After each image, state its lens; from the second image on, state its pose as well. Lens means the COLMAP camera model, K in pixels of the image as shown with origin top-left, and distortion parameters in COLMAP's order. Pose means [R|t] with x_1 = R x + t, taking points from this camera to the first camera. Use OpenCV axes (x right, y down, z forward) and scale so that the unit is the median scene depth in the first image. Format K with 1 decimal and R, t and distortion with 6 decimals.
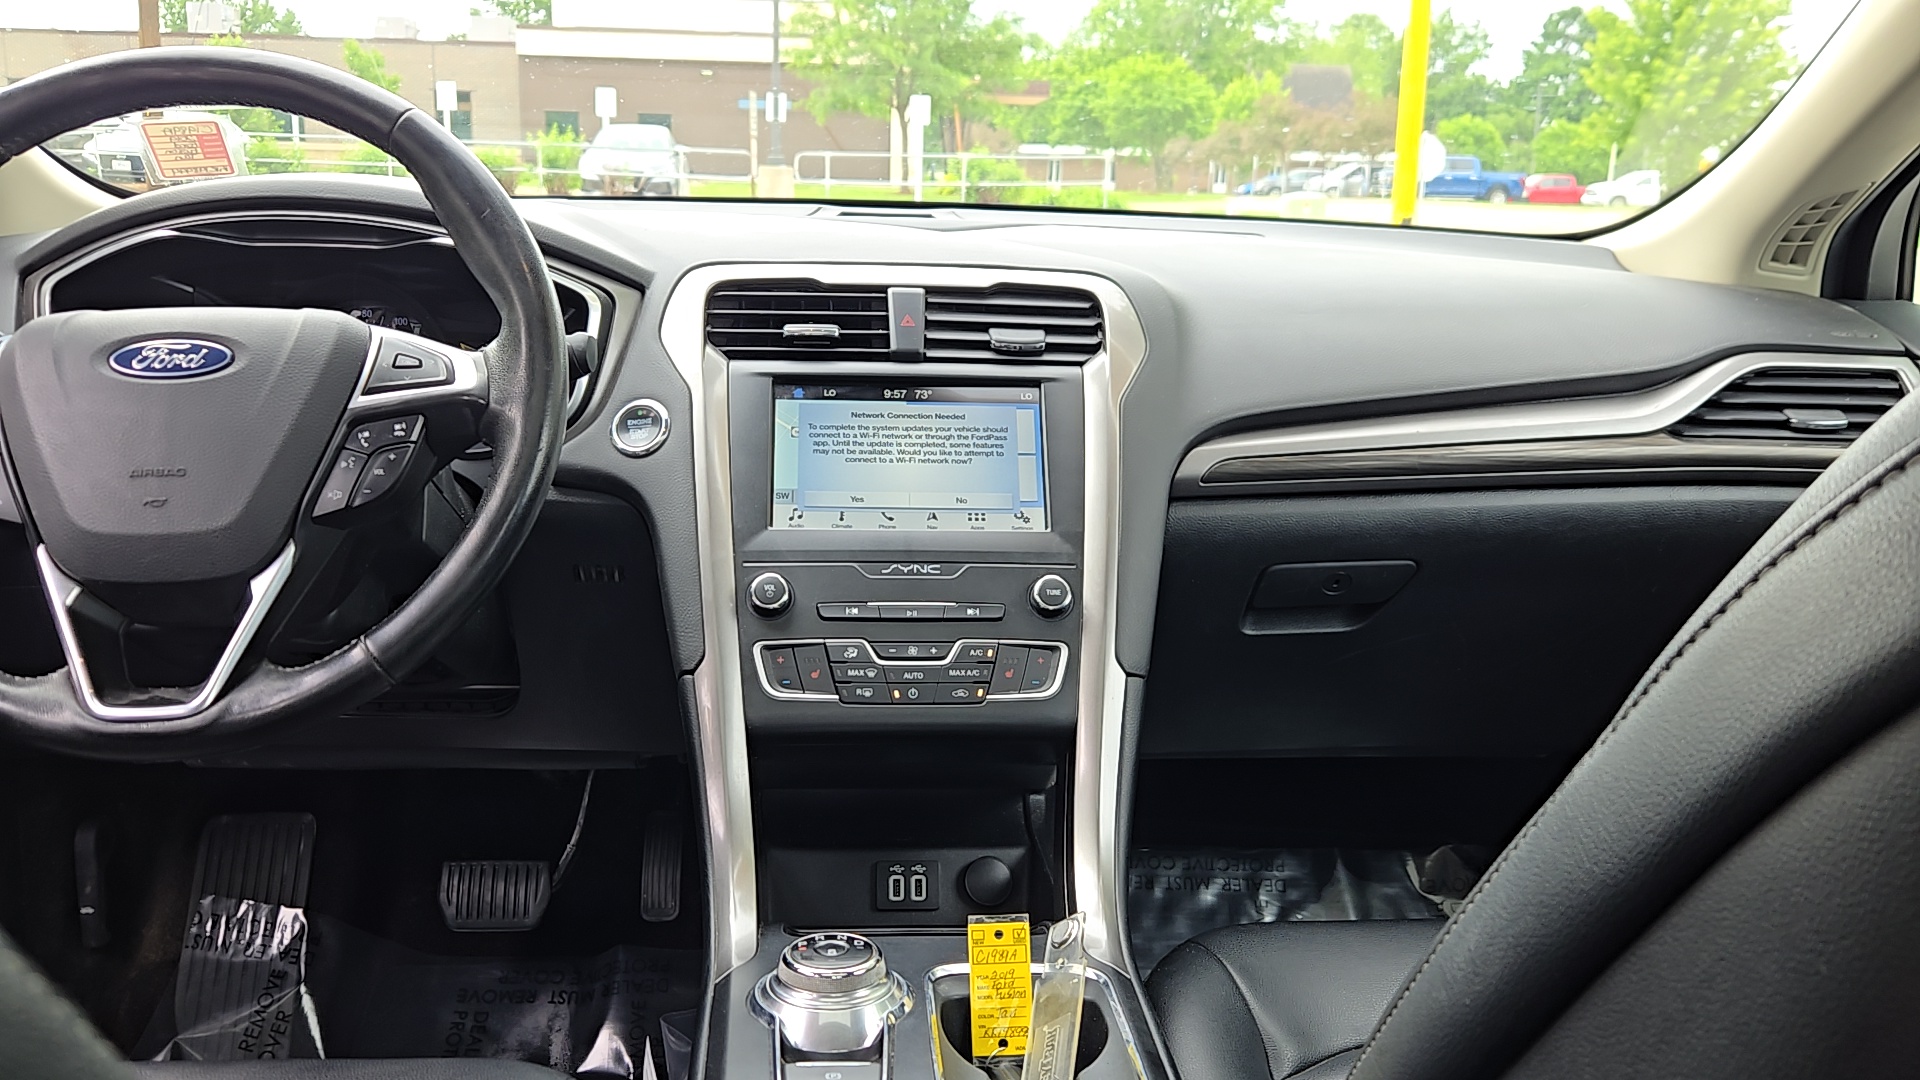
lens RADIAL K [[1390.6, 0, 952.3], [0, 1390.6, 544.5], [0, 0, 1]] dist [0.005141, 0.003654]
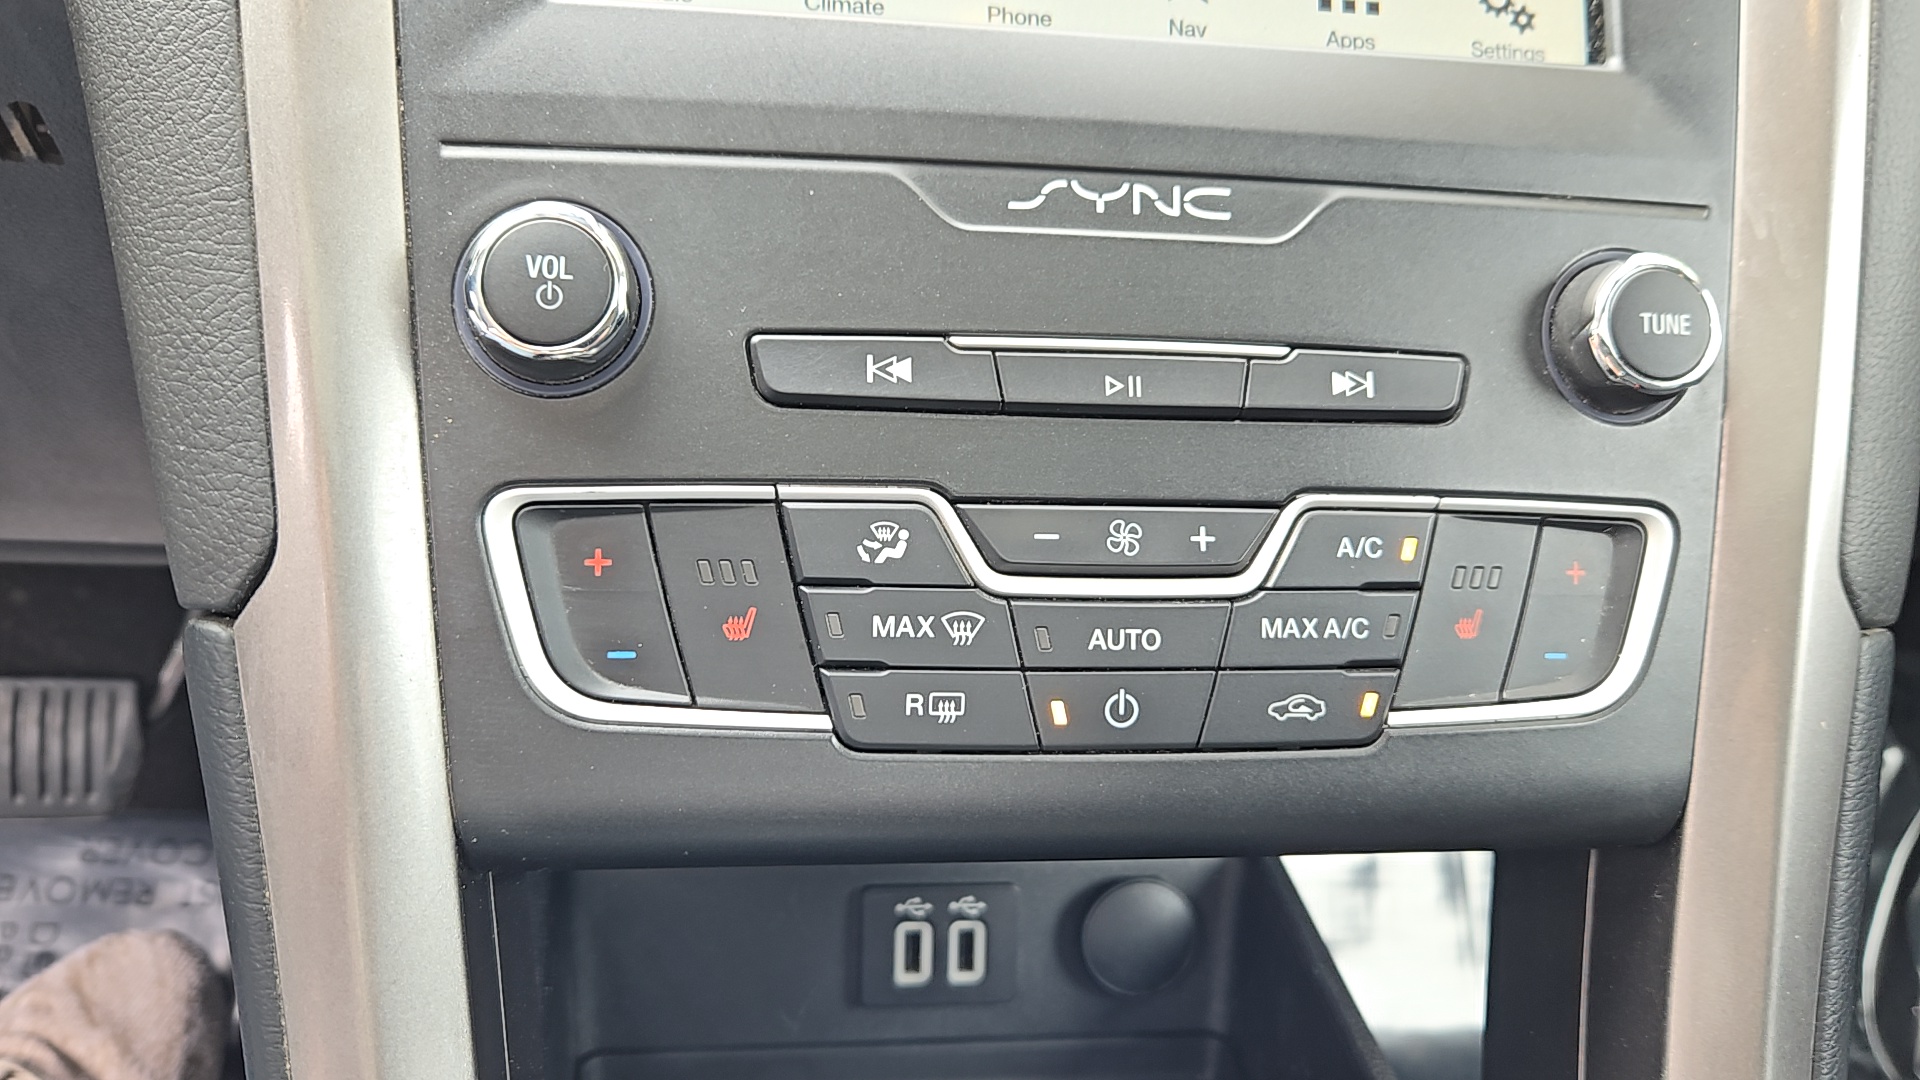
lens RADIAL K [[1684.5, 0, 959.1], [0, 1684.5, 540.2], [0, 0, 1]] dist [-0.032551, -0.009018]
pose [[0.996561, 0.034074, 0.075527, -0.066771], [-0.055880, 0.949424, 0.308986, -0.013656], [-0.061179, -0.312144, 0.948063, 0.579351]]
